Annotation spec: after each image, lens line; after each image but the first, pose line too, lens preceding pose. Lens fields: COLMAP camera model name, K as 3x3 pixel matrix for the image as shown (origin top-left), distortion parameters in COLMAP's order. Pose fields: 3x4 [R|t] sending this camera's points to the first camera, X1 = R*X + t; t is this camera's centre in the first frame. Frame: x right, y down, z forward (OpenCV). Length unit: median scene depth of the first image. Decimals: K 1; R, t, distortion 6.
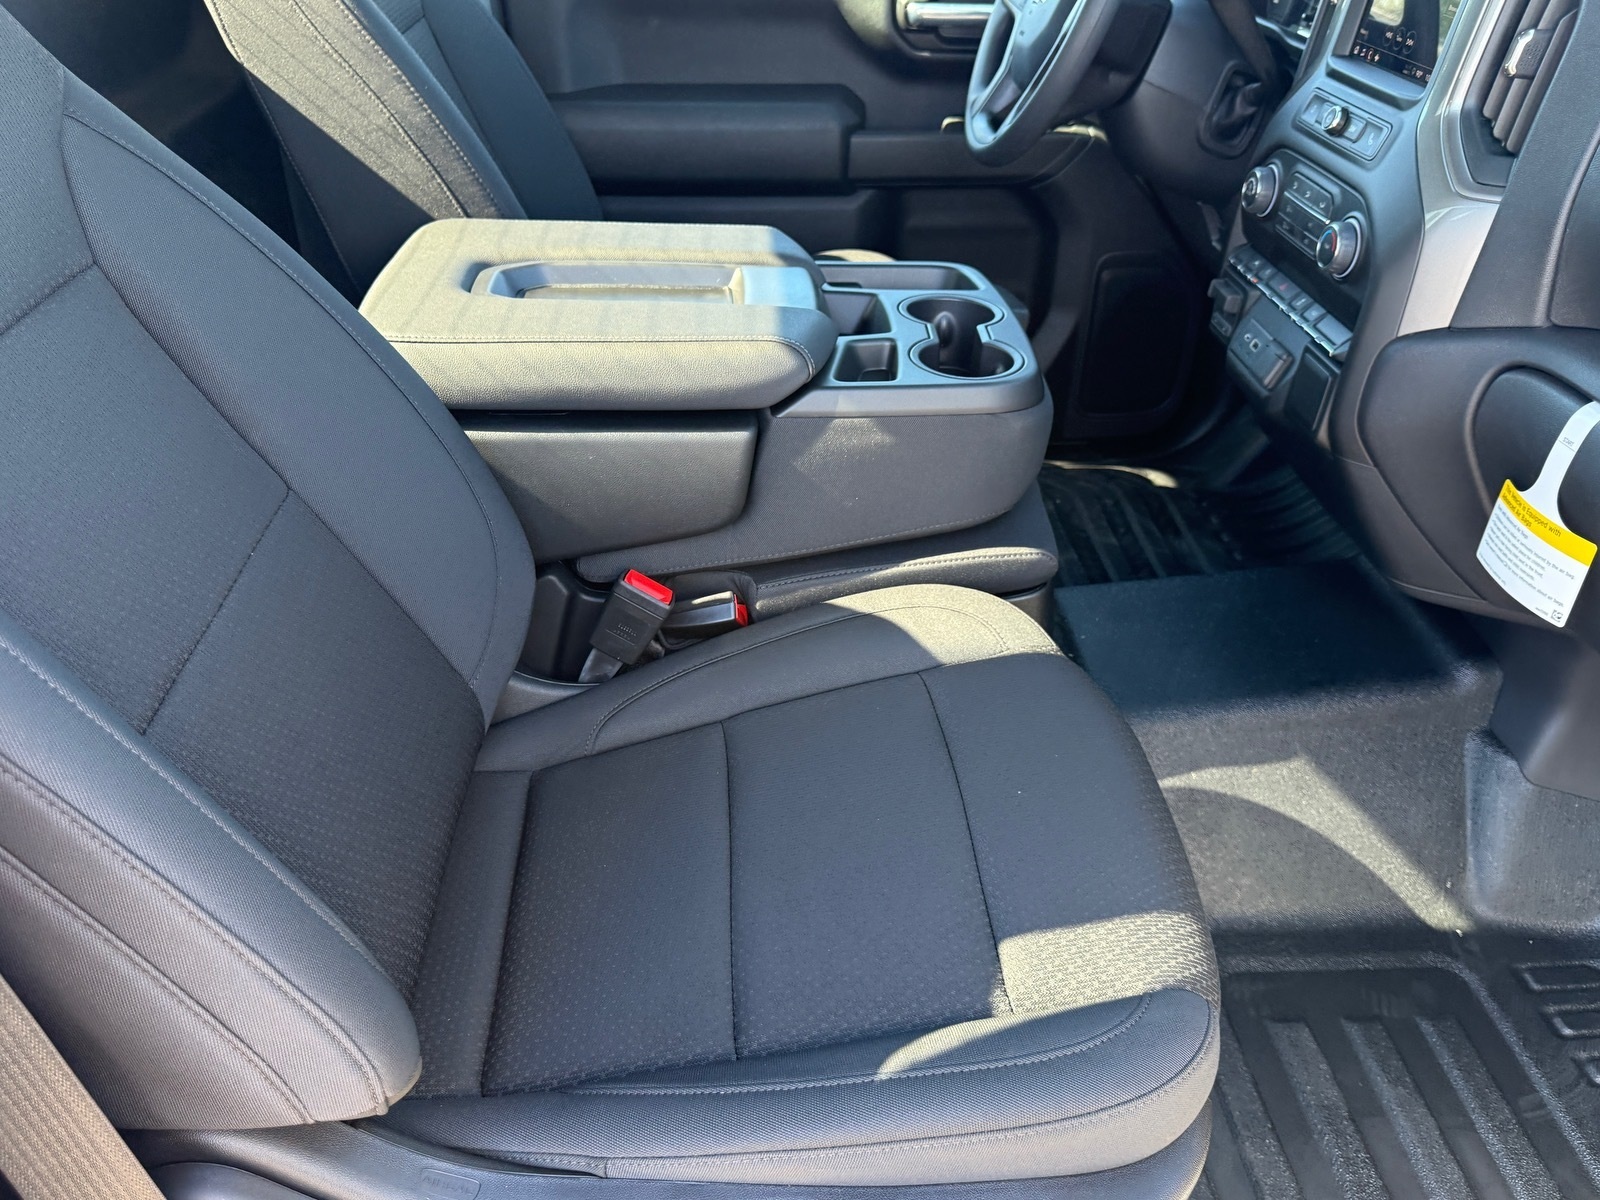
lens RADIAL K [[1286.9, 0, 800.0], [0, 1286.9, 600.0], [0, 0, 1]] dist [0.019226, -0.009600]
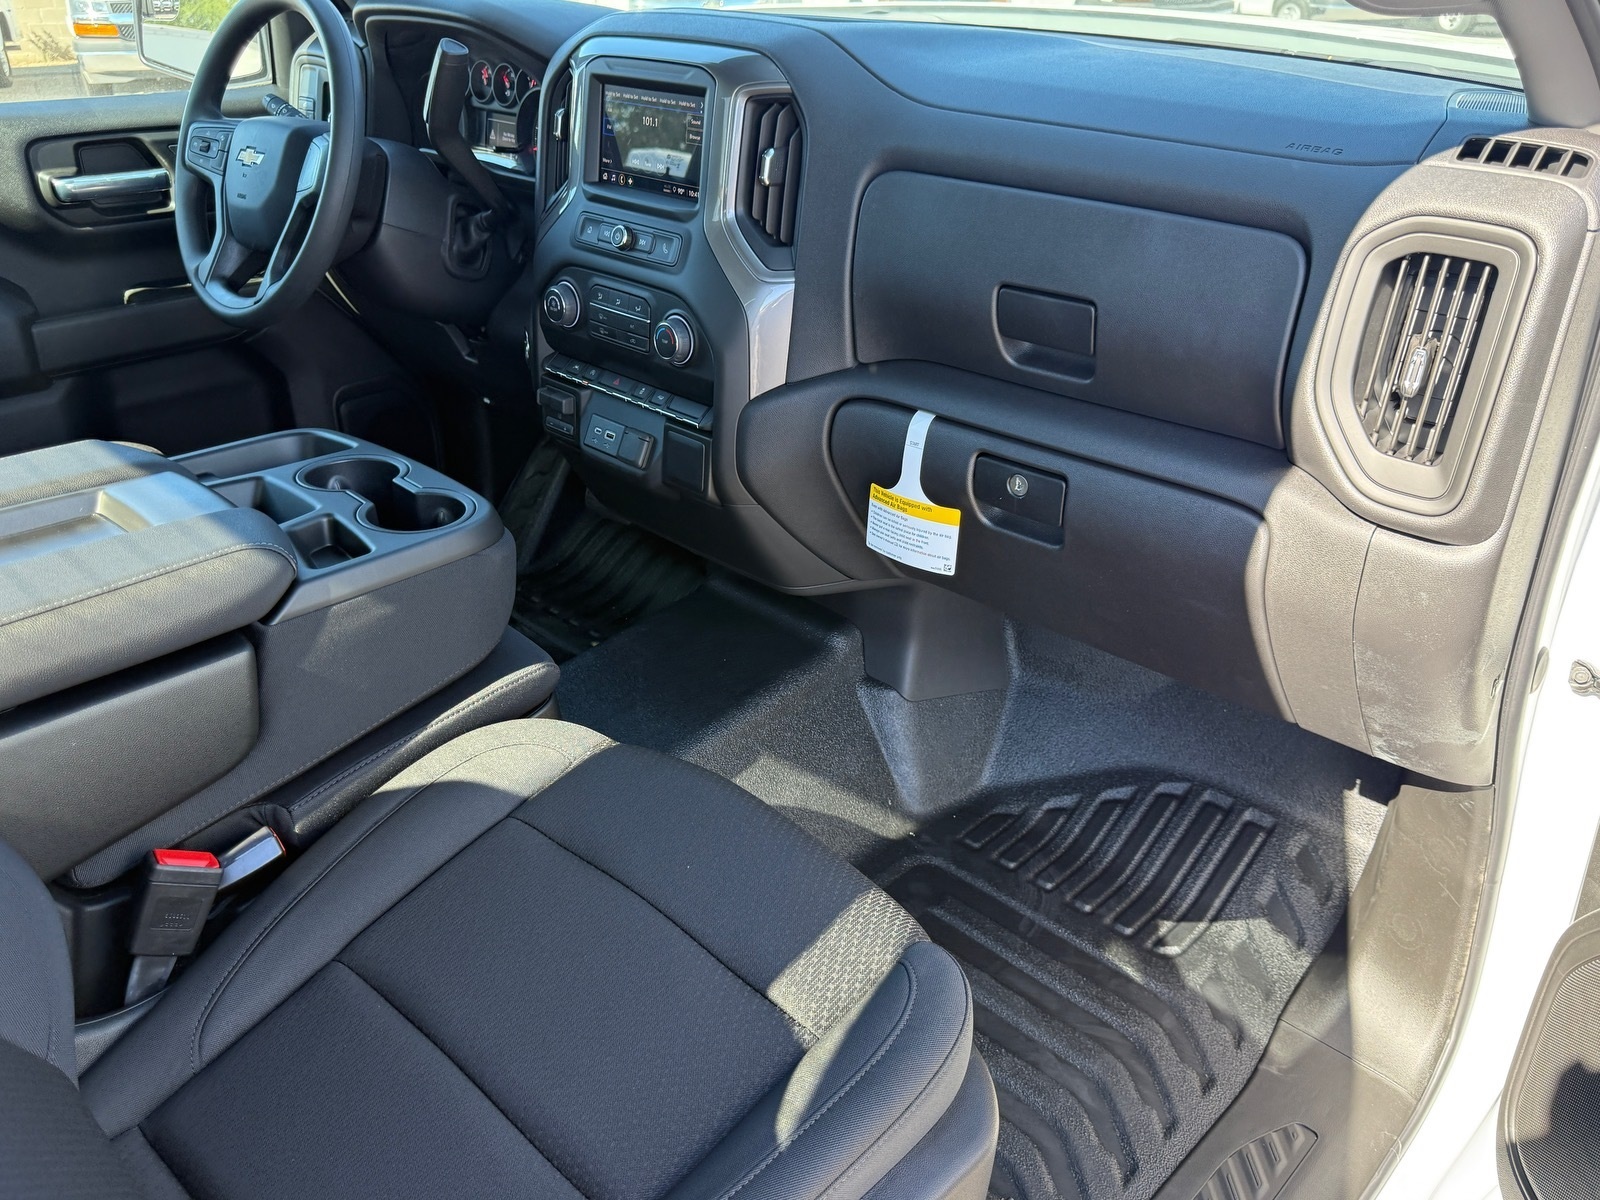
lens RADIAL K [[1245.2, 0, 800.0], [0, 1245.2, 600.0], [0, 0, 1]] dist [0.234198, -0.404040]
pose [[0.738425, -0.317298, 0.595021, -0.260249], [0.360554, 0.931437, 0.049243, -0.063197], [-0.569850, 0.178175, 0.802200, 0.042276]]
